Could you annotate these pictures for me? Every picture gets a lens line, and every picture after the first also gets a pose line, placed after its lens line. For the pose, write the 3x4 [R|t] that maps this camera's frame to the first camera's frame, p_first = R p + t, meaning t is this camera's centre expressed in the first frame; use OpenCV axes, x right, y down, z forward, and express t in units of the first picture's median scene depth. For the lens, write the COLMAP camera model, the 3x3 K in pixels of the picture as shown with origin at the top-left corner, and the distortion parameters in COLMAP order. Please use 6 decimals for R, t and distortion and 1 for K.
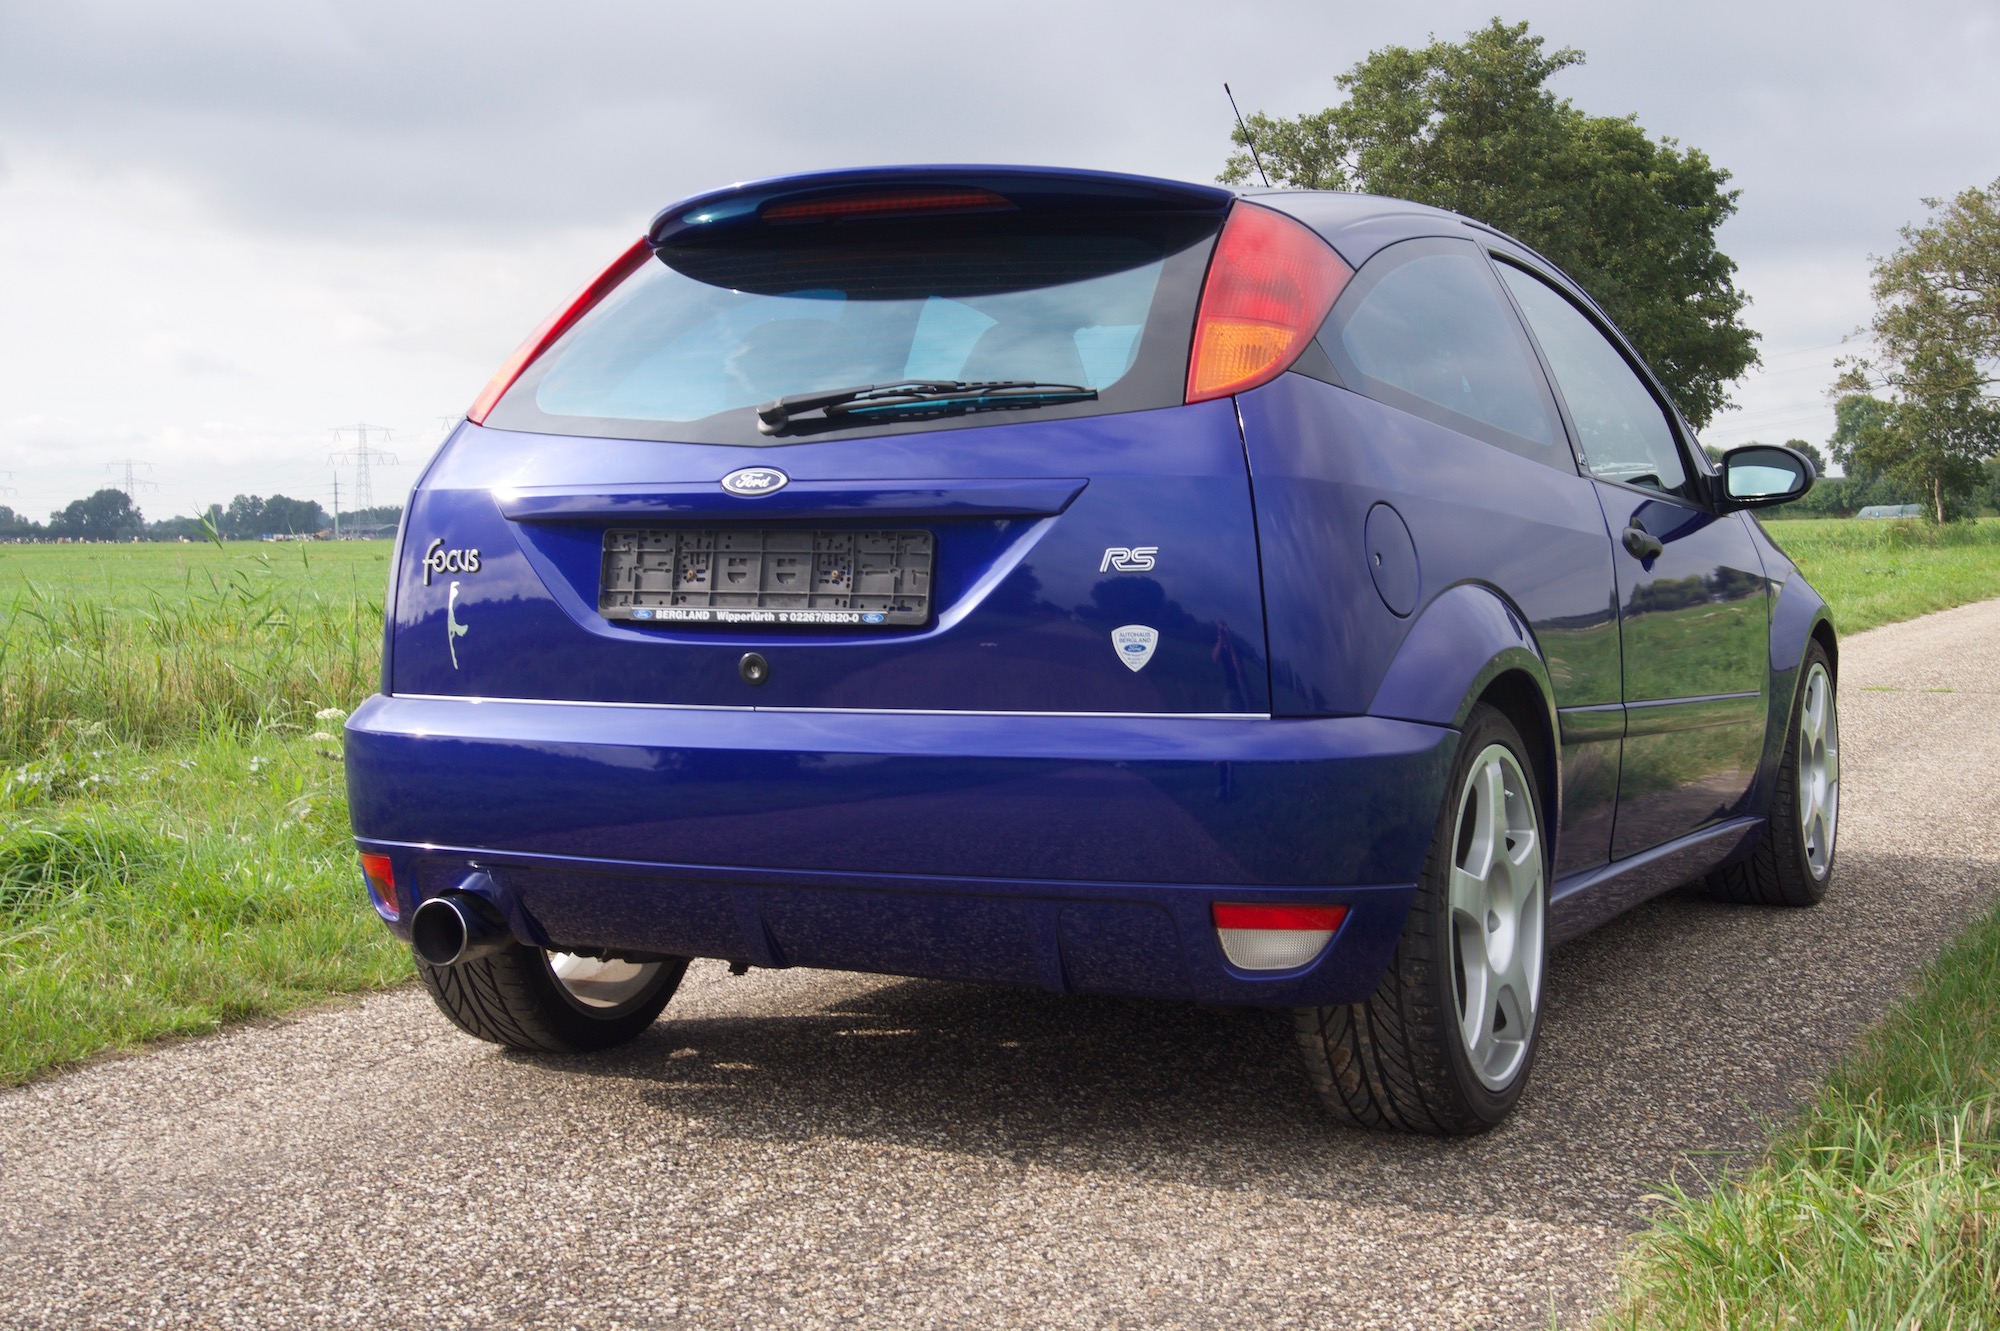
lens RADIAL K [[2719.8, 0, 1000.0], [0, 2719.8, 665.5], [0, 0, 1]] dist [0.012721, 0.042493]
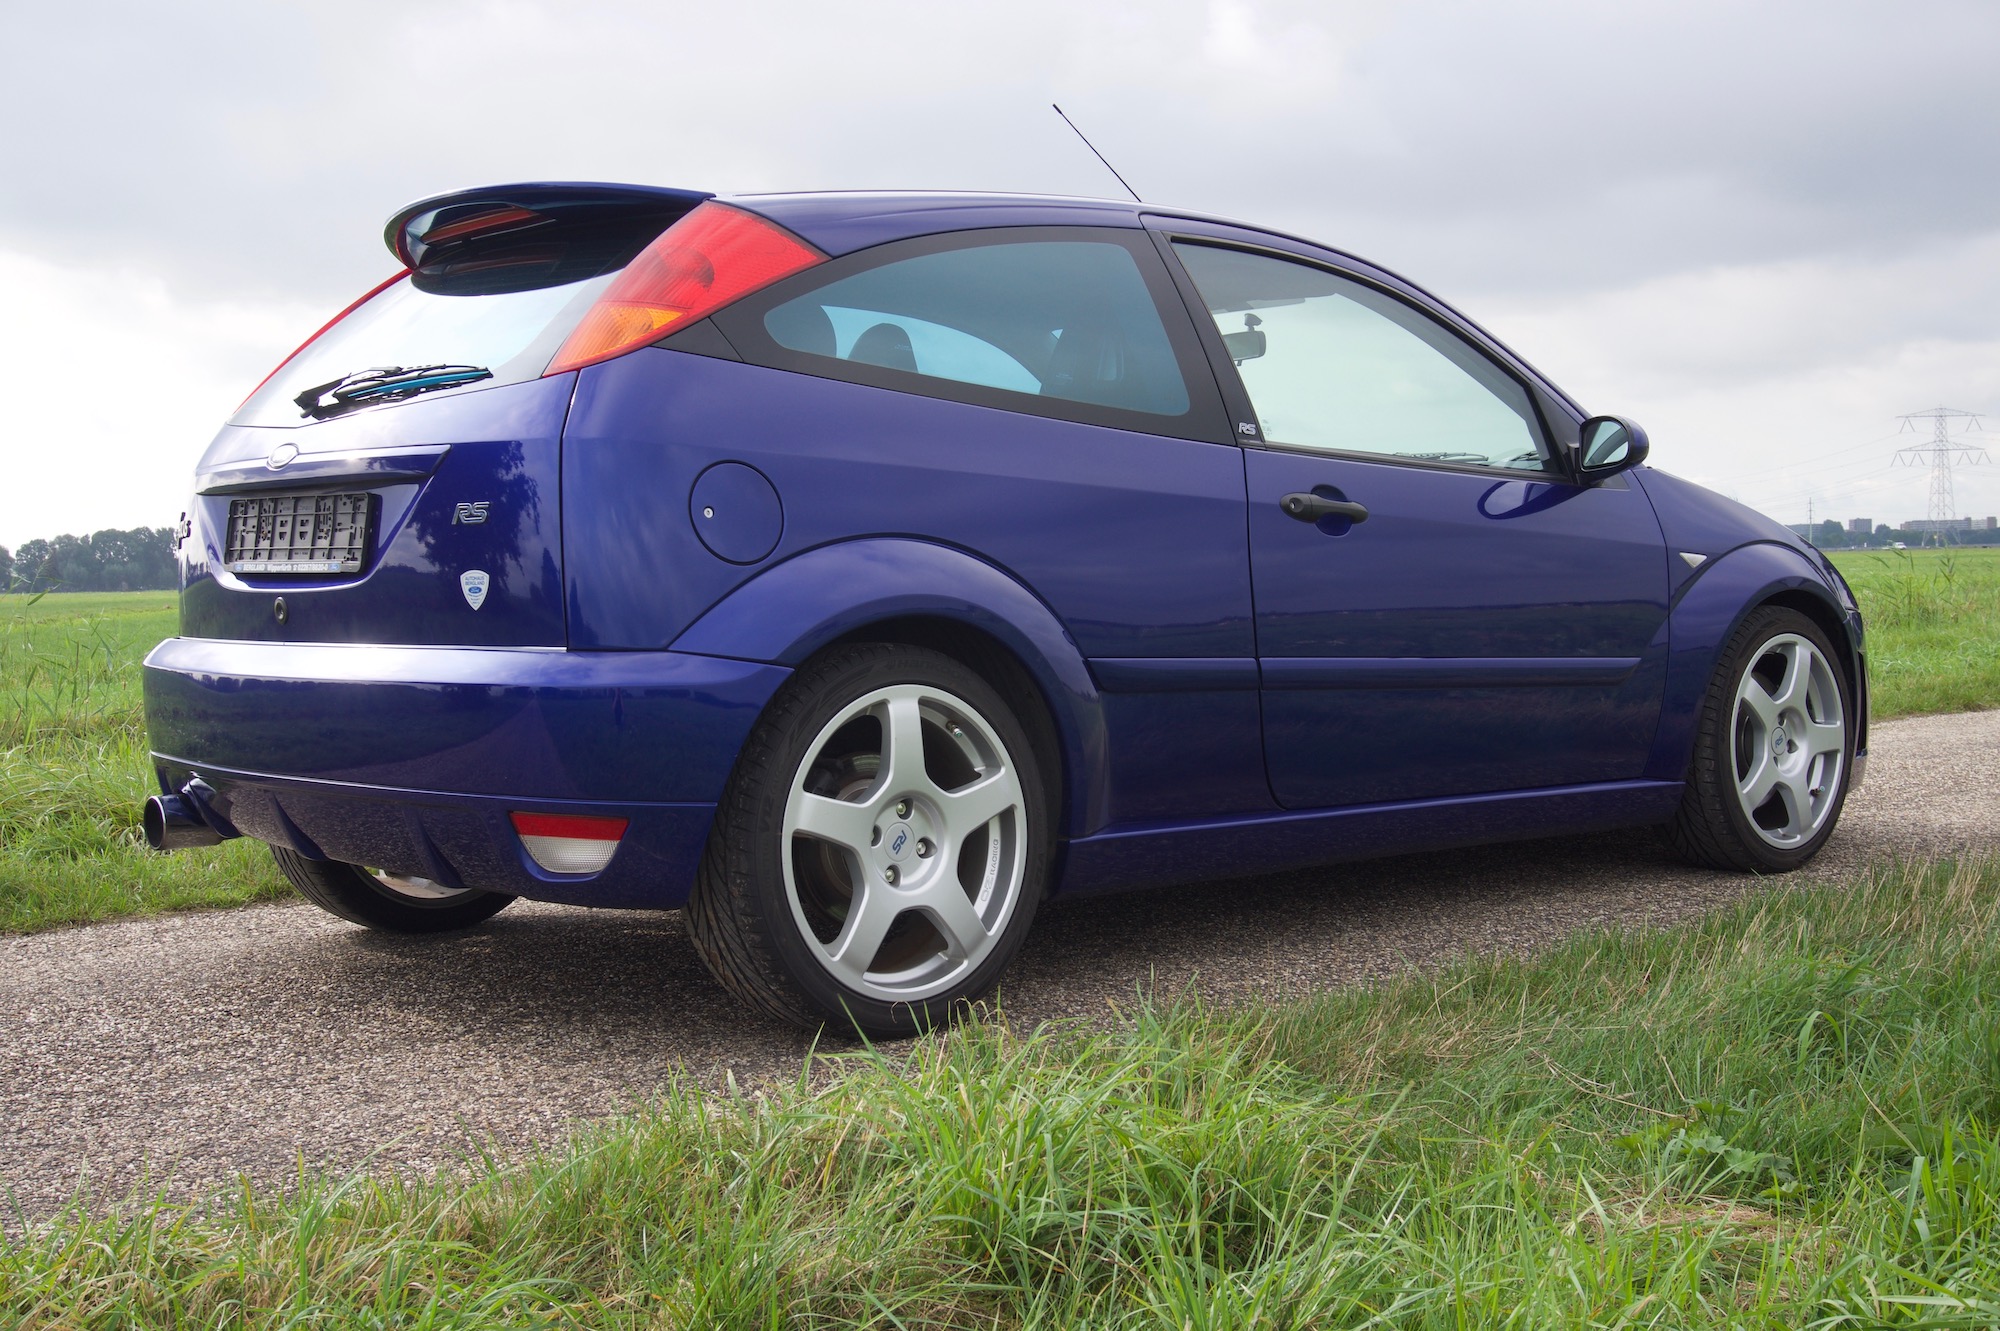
lens RADIAL K [[2278.5, 0, 1000.0], [0, 2278.5, 665.5], [0, 0, 1]] dist [0.010373, 0.017874]
pose [[0.925277, 0.009139, -0.379181, 0.580010], [-0.009441, 0.999955, 0.001064, 0.020984], [0.379173, 0.002595, 0.925322, 0.176885]]
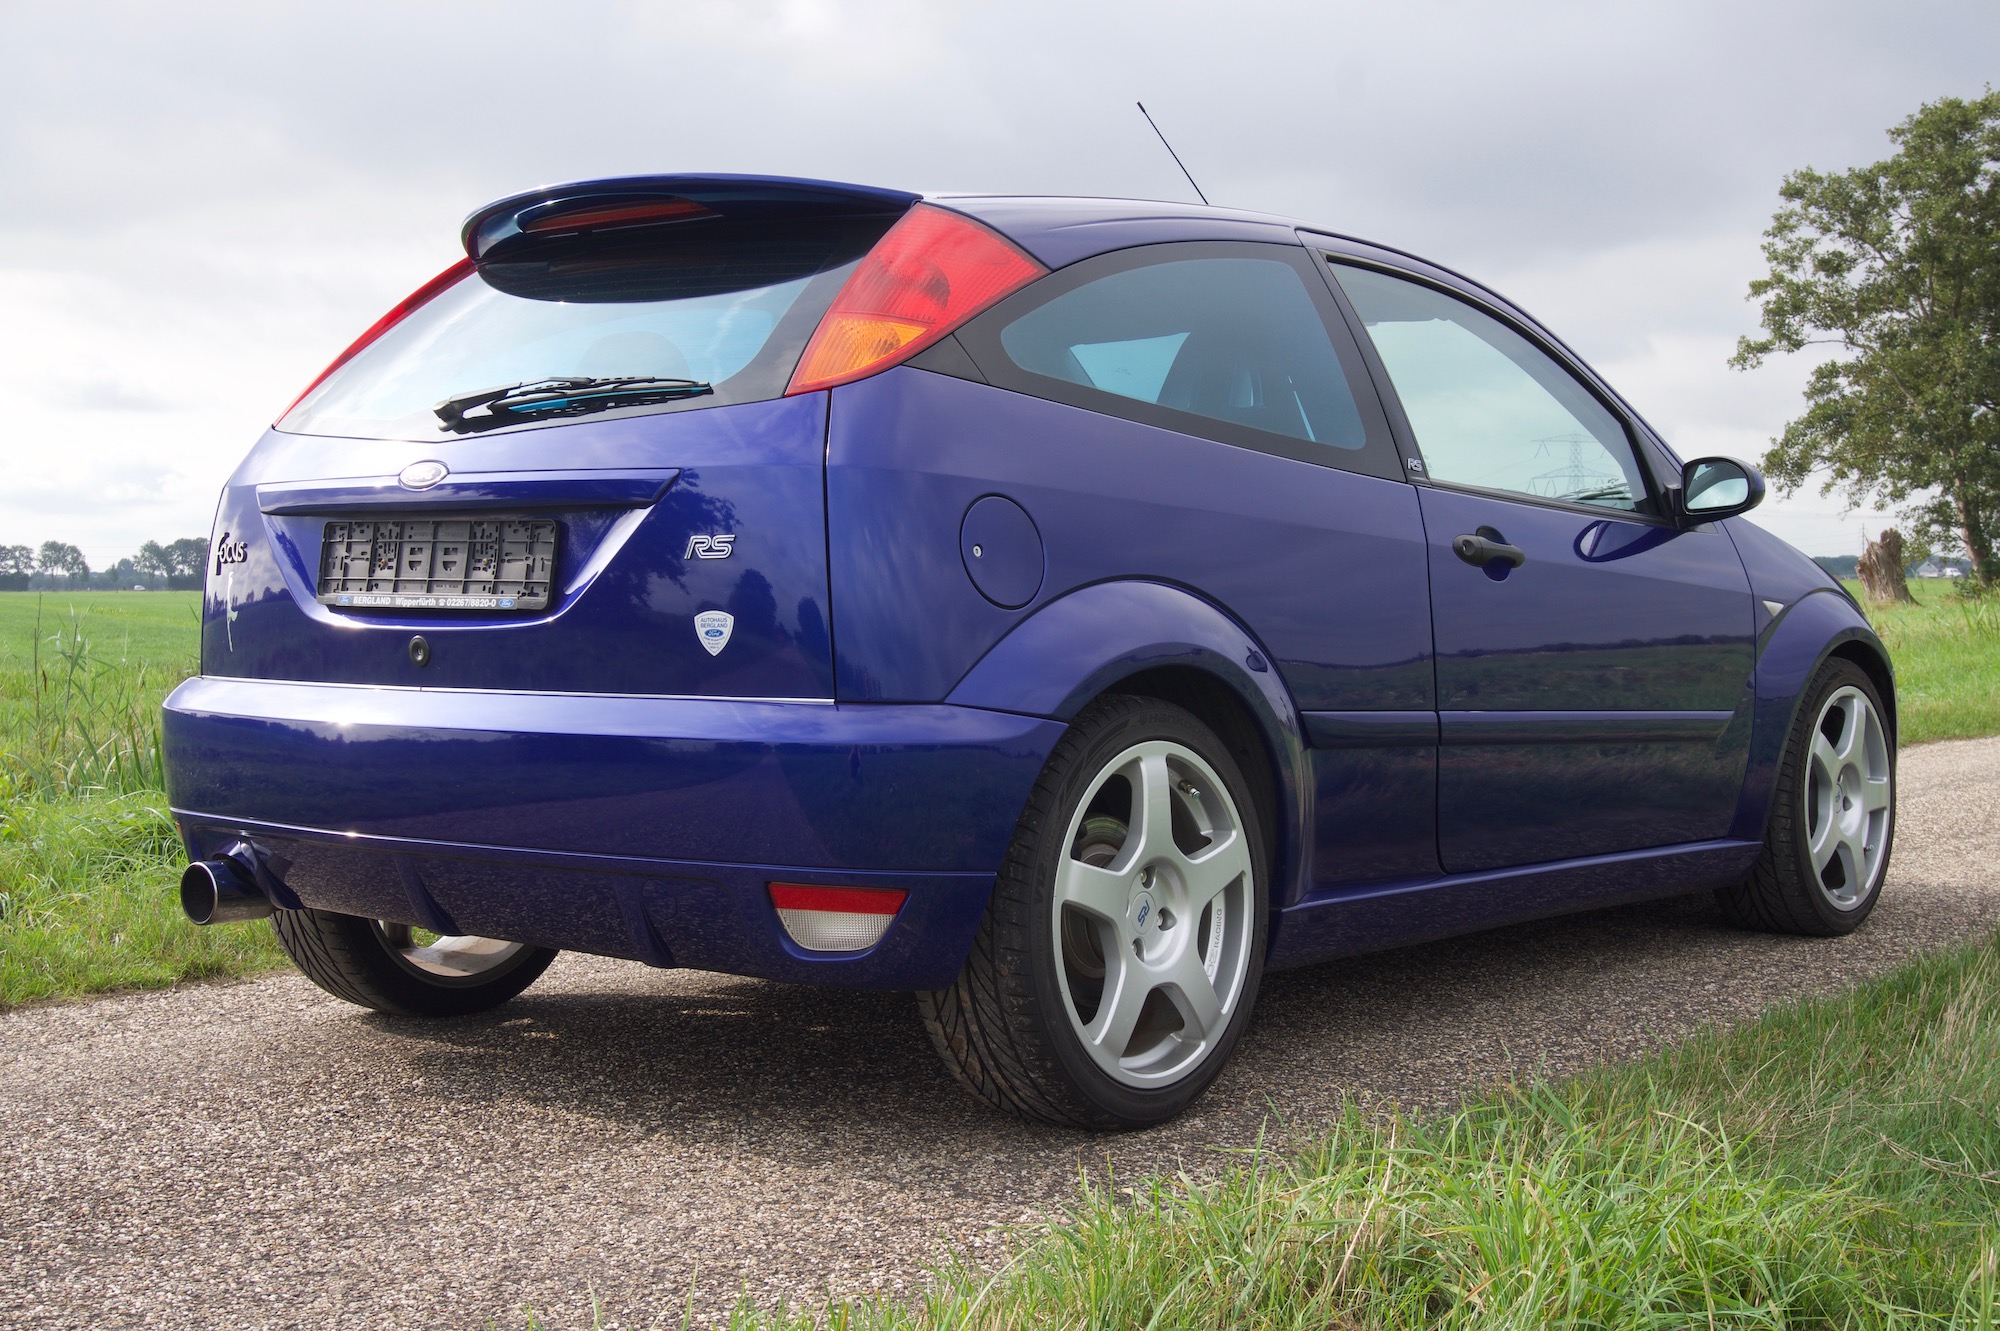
lens RADIAL K [[2562.8, 0, 1000.0], [0, 2562.8, 665.5], [0, 0, 1]] dist [0.012511, 0.025532]
pose [[0.975117, 0.014570, -0.221213, 0.344053], [-0.018016, 0.999746, -0.013569, 0.015910], [0.220959, 0.017217, 0.975131, 0.074478]]
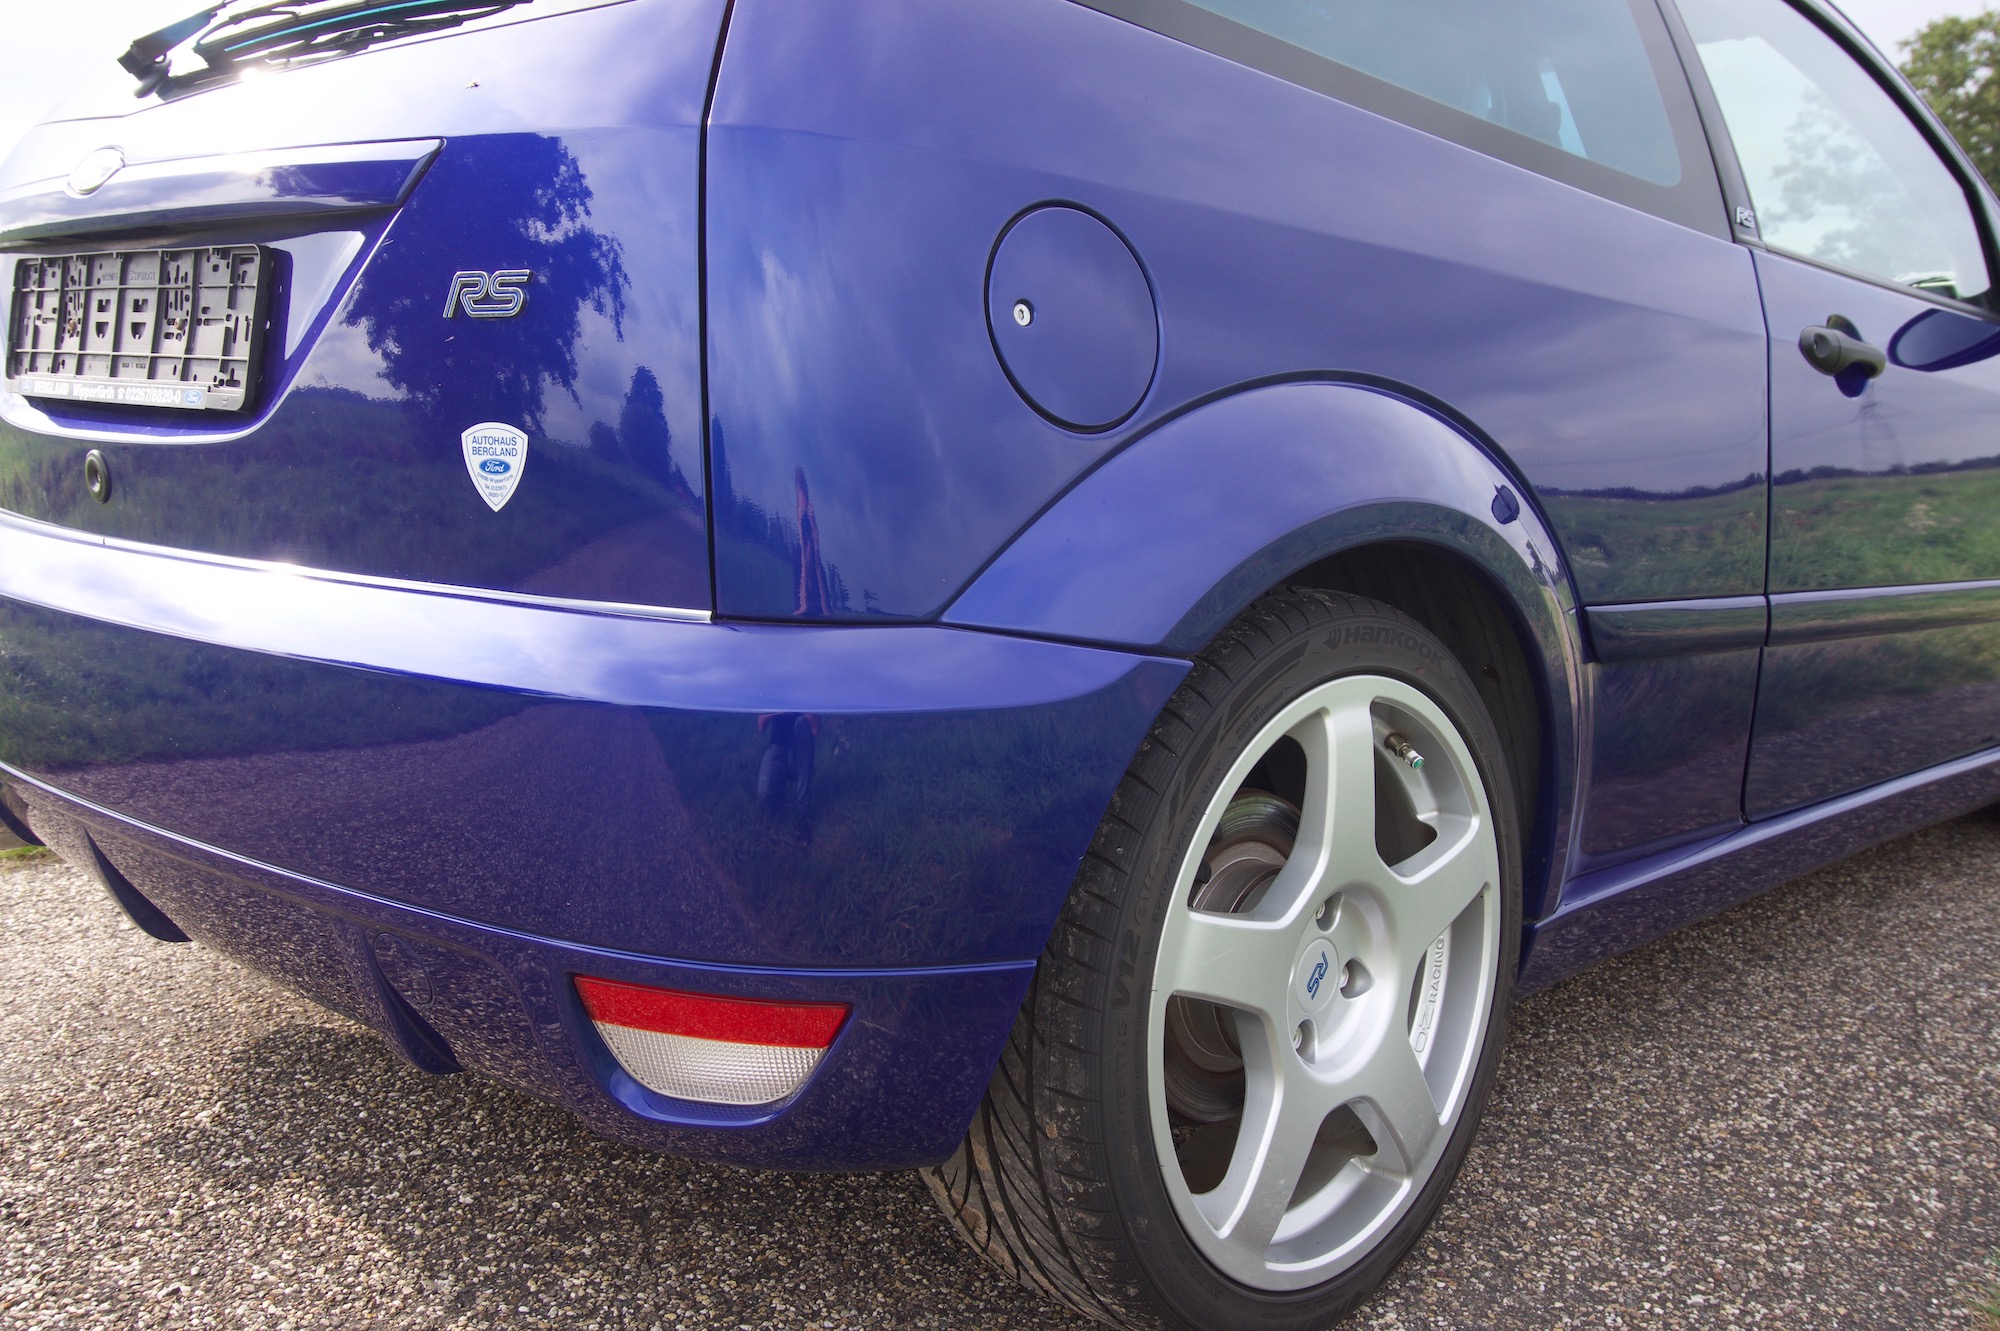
lens RADIAL K [[1864.2, 0, 1000.0], [0, 1864.2, 665.5], [0, 0, 1]] dist [-0.006616, -0.004833]
pose [[0.949944, 0.074386, -0.303437, 0.235166], [-0.044396, 0.993526, 0.104571, -0.009428], [0.309251, -0.085865, 0.947096, 0.641937]]
